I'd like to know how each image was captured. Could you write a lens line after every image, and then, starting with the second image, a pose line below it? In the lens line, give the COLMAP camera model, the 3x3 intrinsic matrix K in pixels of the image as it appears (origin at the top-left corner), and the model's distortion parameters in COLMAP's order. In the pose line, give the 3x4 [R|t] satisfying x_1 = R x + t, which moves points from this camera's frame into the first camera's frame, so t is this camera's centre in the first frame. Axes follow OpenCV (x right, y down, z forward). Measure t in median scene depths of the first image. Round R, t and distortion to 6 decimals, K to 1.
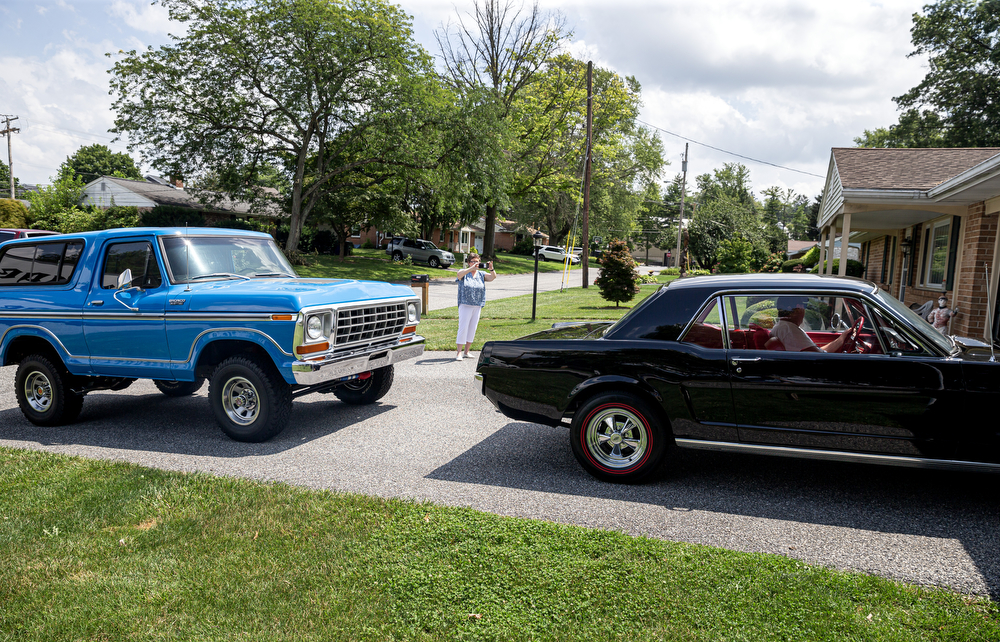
lens RADIAL K [[732.7, 0, 500.0], [0, 732.7, 321.0], [0, 0, 1]] dist [-0.047568, 0.010068]
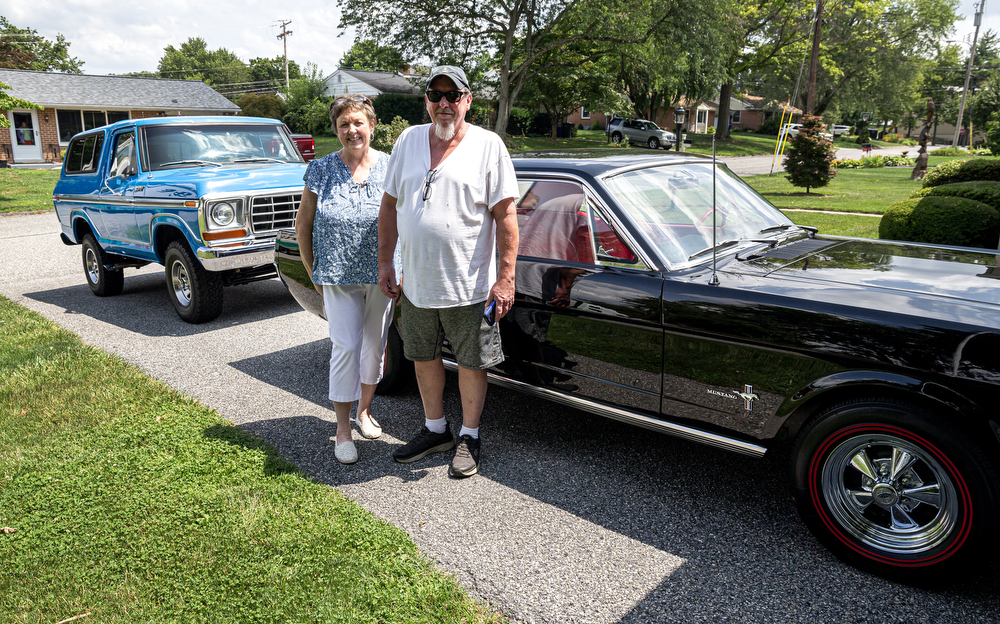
lens RADIAL K [[716.7, 0, 500.0], [0, 716.7, 312.0], [0, 0, 1]] dist [-0.117975, 0.117079]
pose [[0.925327, 0.069676, -0.372713, 0.099143], [-0.012511, 0.988046, 0.153648, -0.002539], [0.378963, -0.137512, 0.915138, 0.053658]]
